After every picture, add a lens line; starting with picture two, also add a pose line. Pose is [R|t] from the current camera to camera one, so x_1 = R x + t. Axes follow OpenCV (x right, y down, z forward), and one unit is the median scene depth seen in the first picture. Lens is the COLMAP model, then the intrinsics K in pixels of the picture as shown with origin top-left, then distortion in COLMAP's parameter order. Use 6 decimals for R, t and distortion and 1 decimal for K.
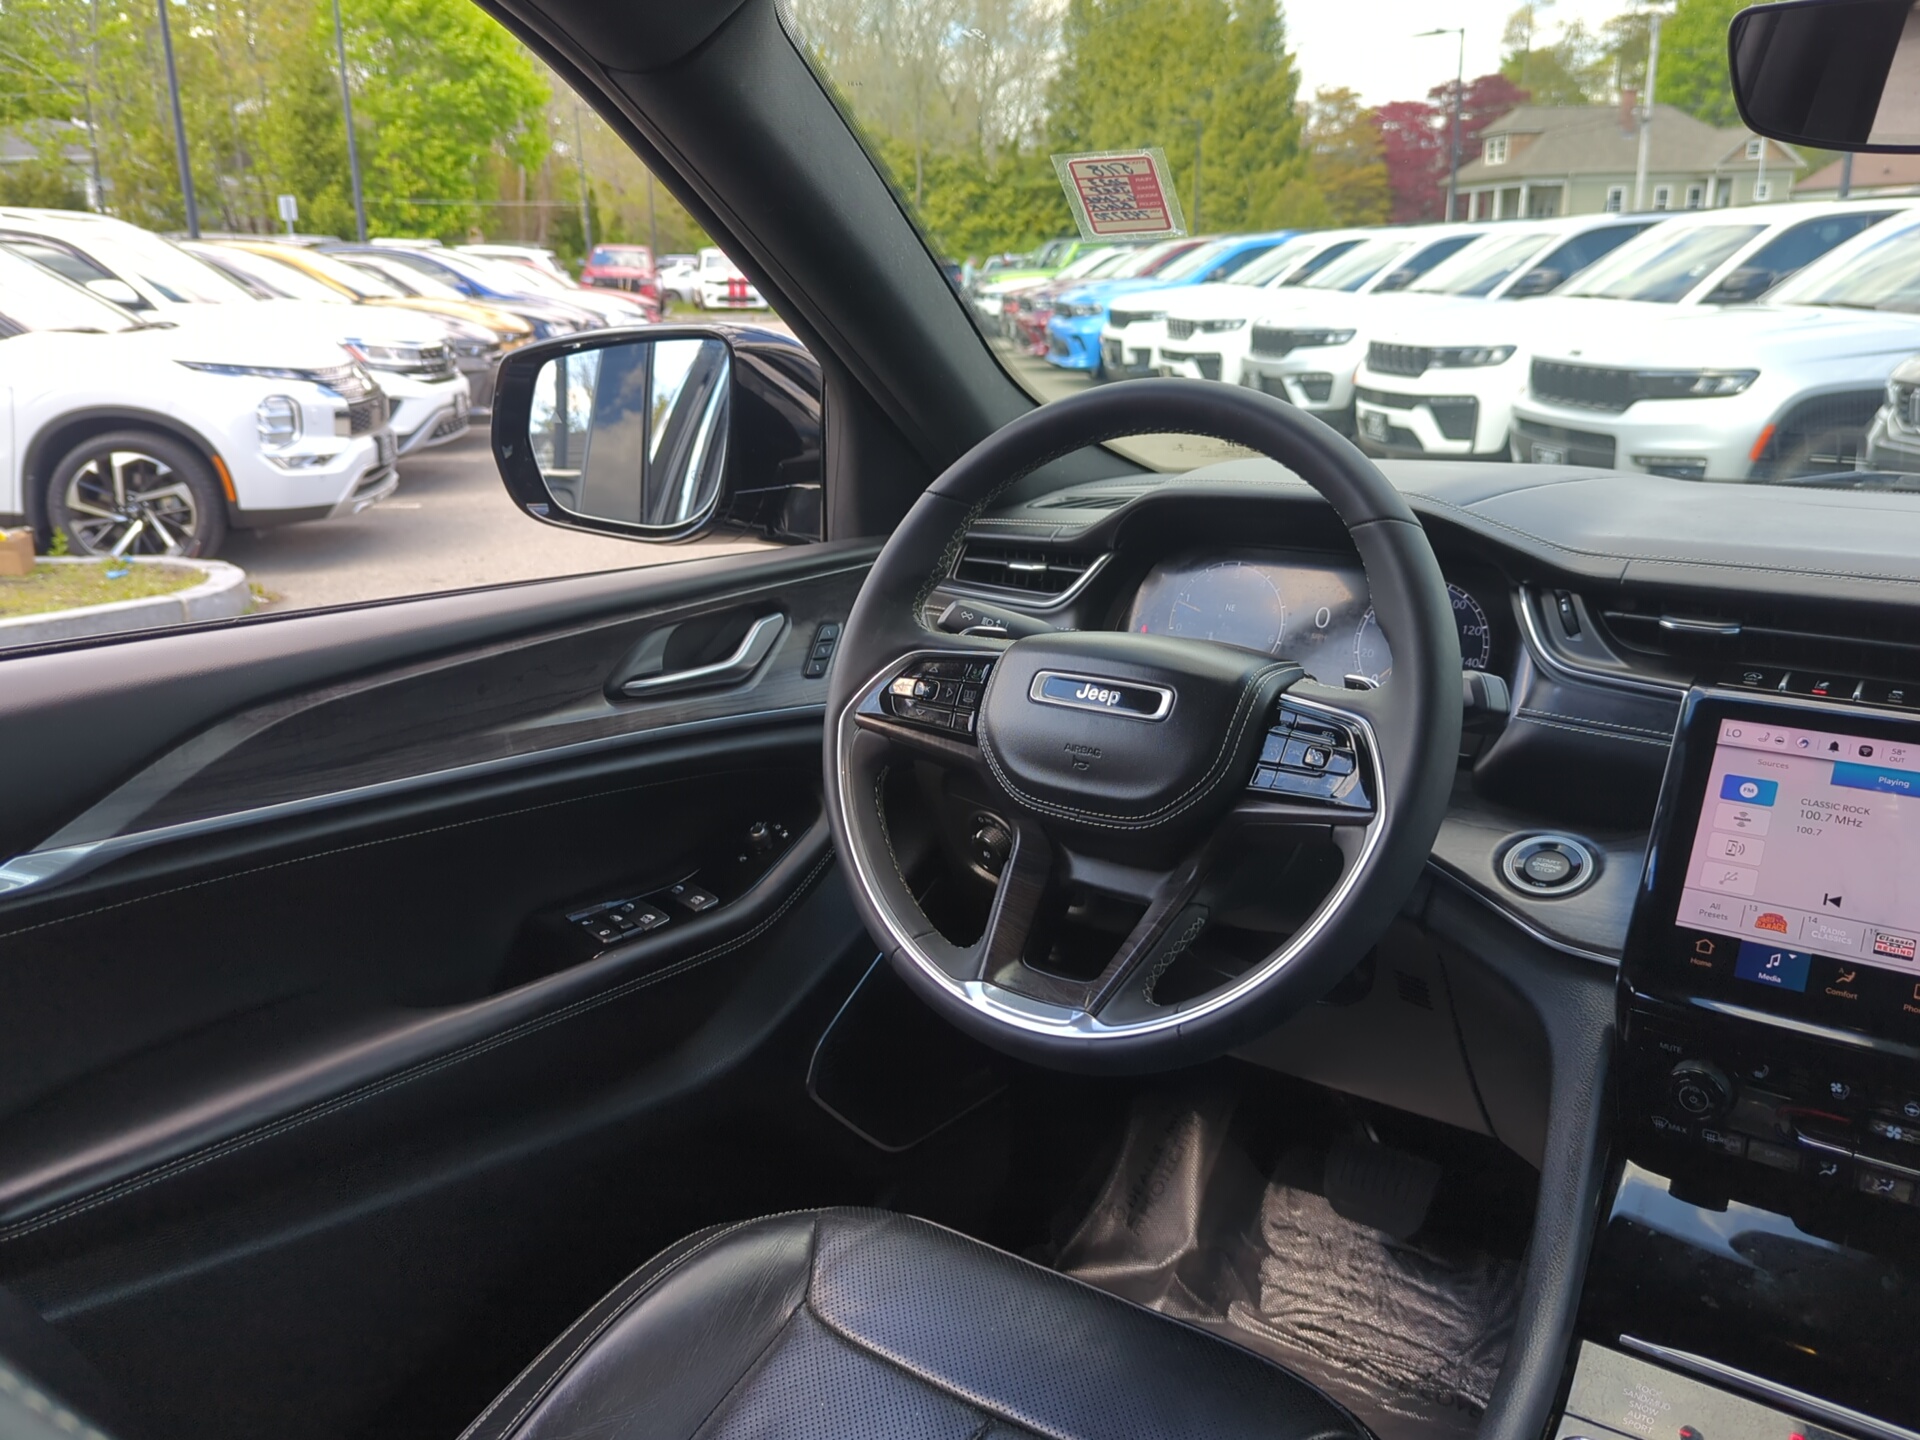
lens RADIAL K [[1564.8, 0, 988.8], [0, 1564.8, 697.1], [0, 0, 1]] dist [0.052874, -0.007914]
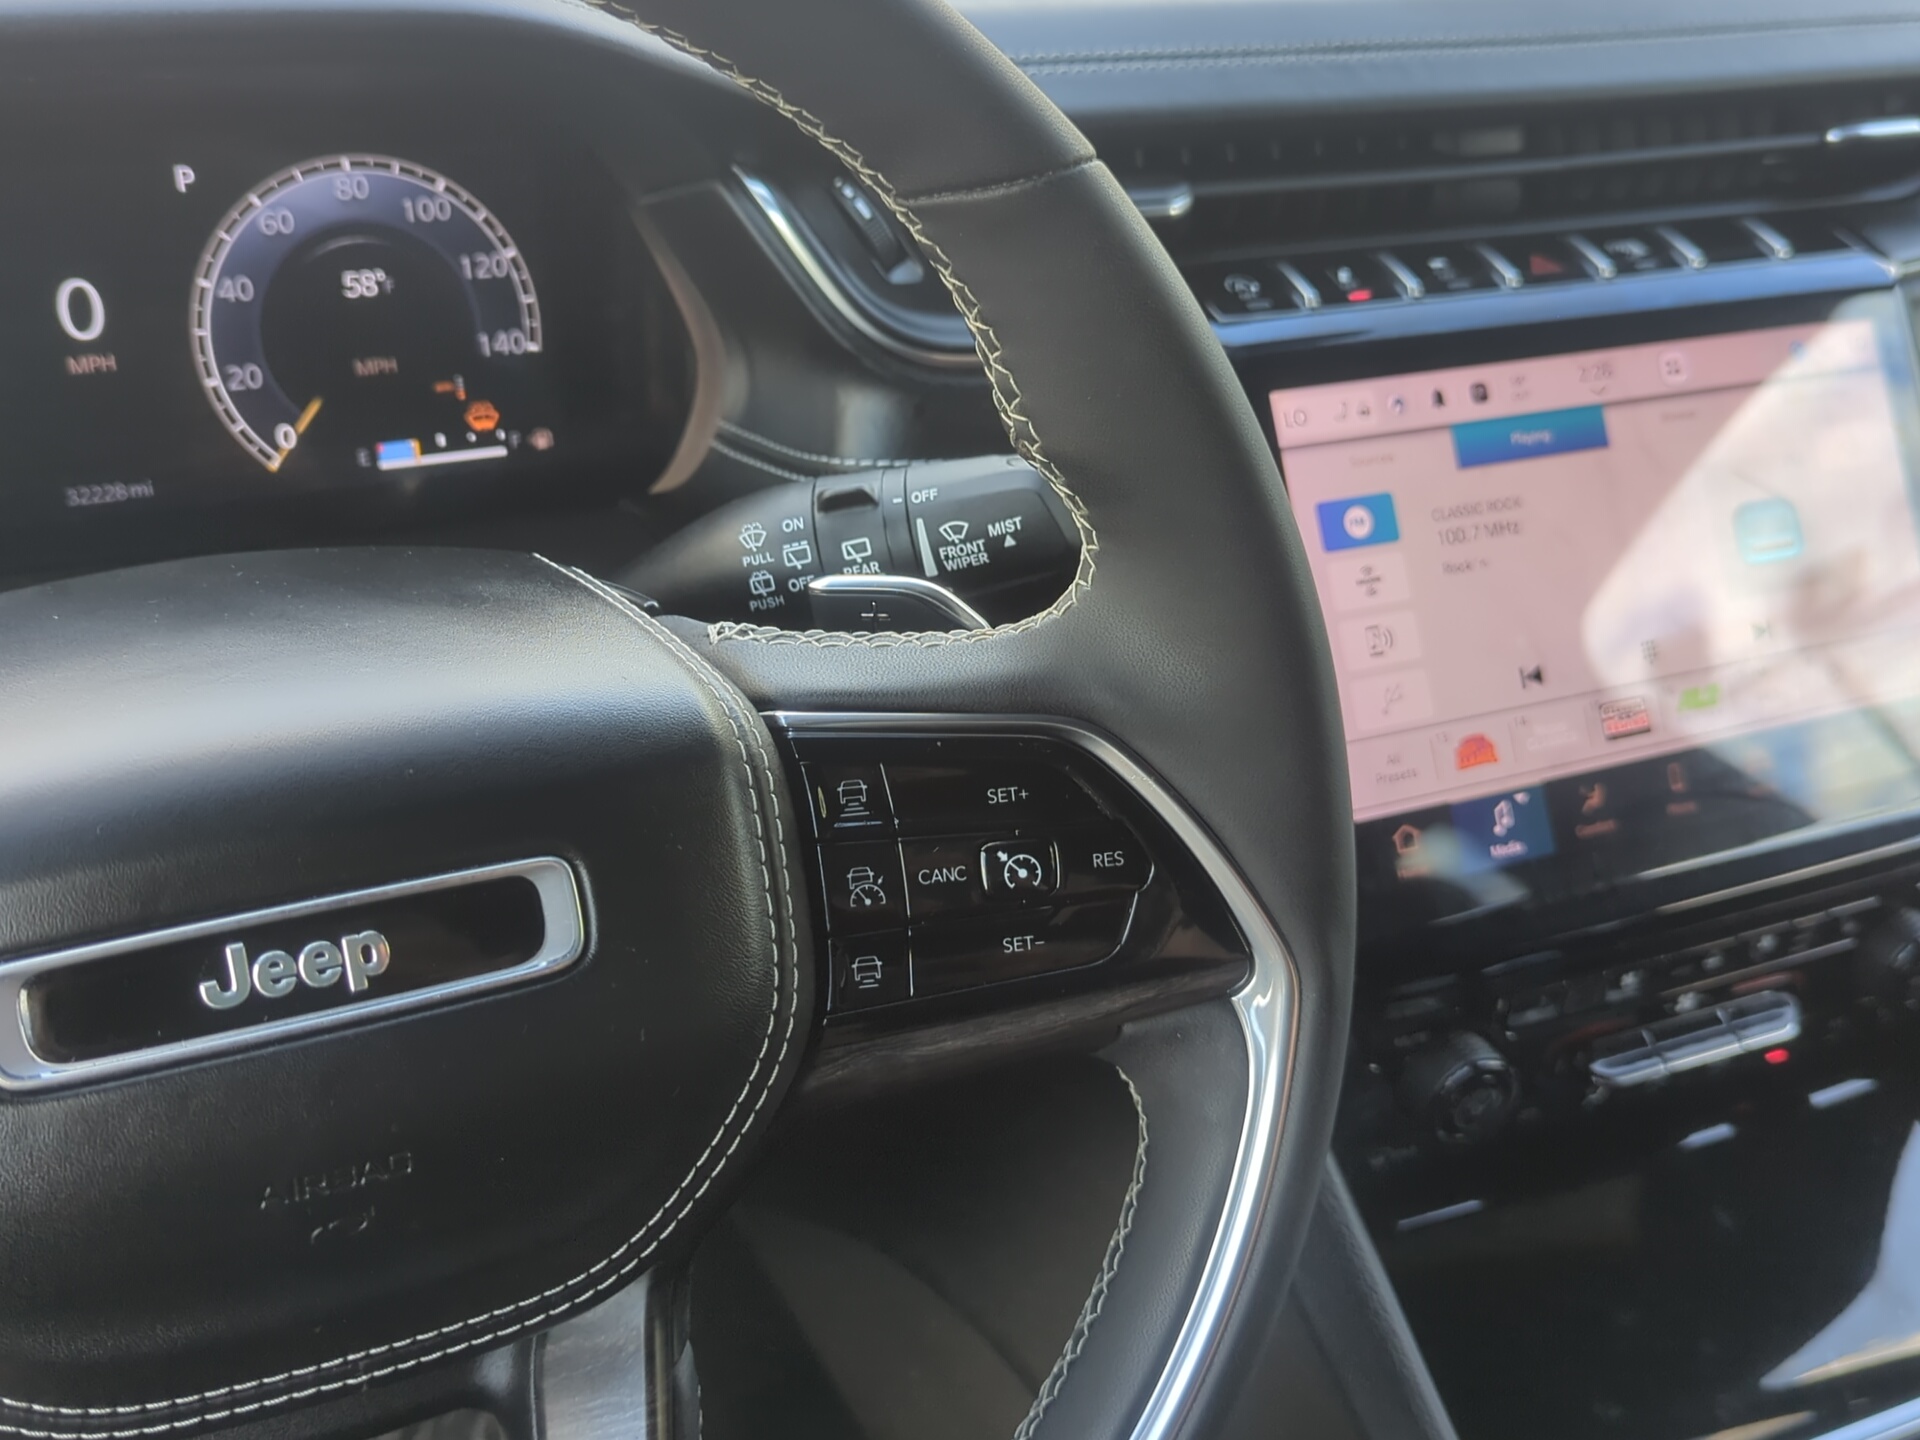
lens RADIAL K [[2171.3, 0, 969.1], [0, 2171.3, 673.8], [0, 0, 1]] dist [0.121312, -0.415692]
pose [[0.489965, -0.401079, 0.773996, -0.146488], [0.142352, 0.912766, 0.382875, -0.176761], [-0.860041, -0.077416, 0.504318, 0.702913]]
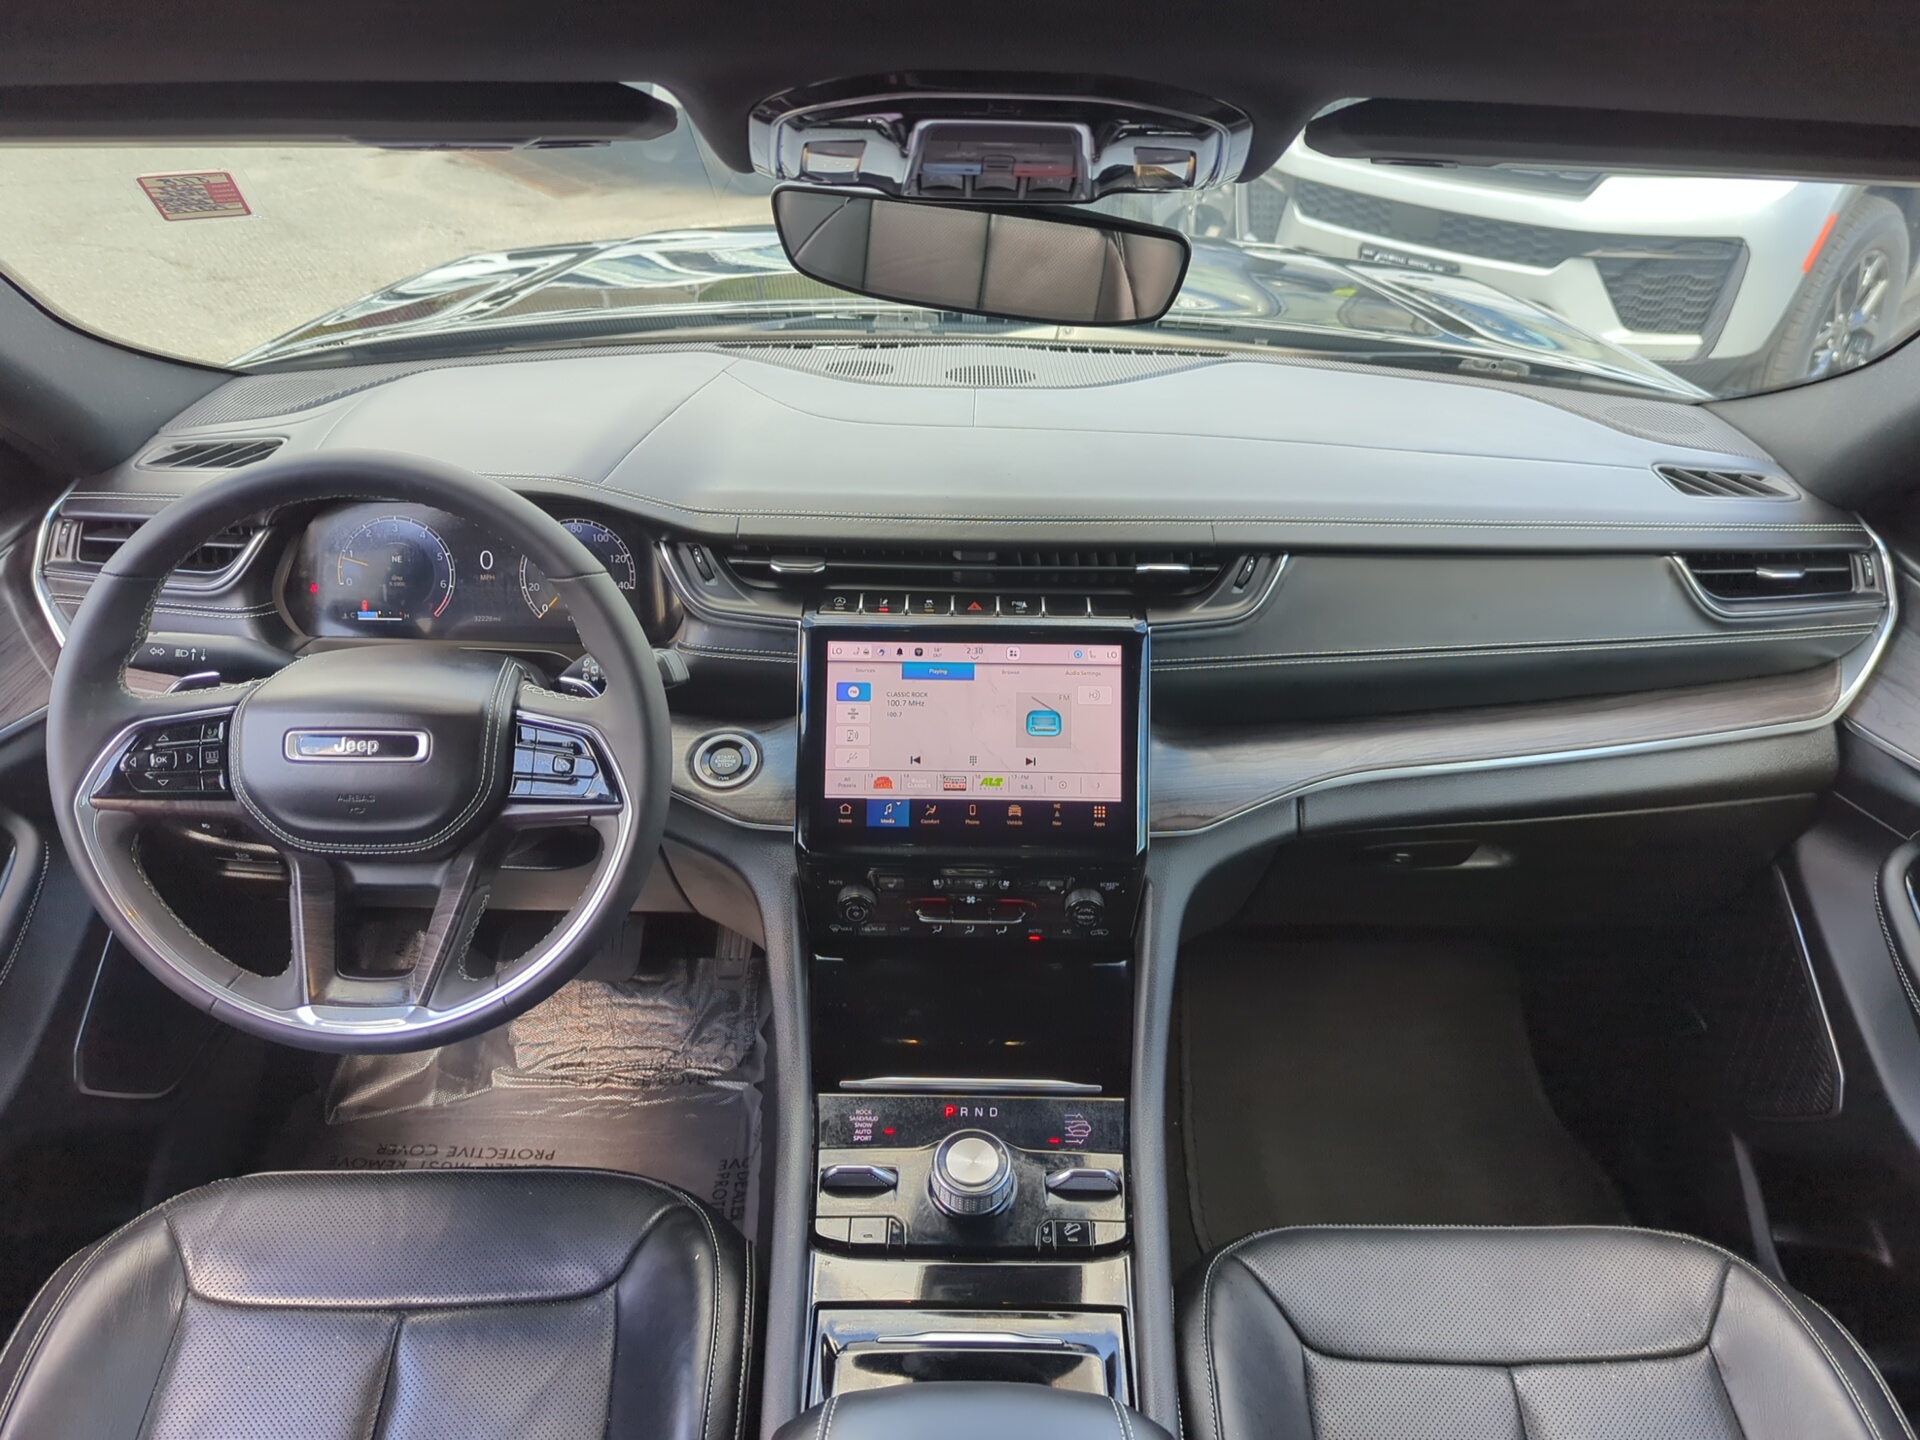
lens RADIAL K [[1554.7, 0, 978.5], [0, 1554.7, 698.4], [0, 0, 1]] dist [0.064330, -0.053311]
pose [[0.811488, -0.267621, 0.519487, -0.145872], [0.120825, 0.946600, 0.298914, -0.319295], [-0.571742, -0.179798, 0.800490, -0.170543]]
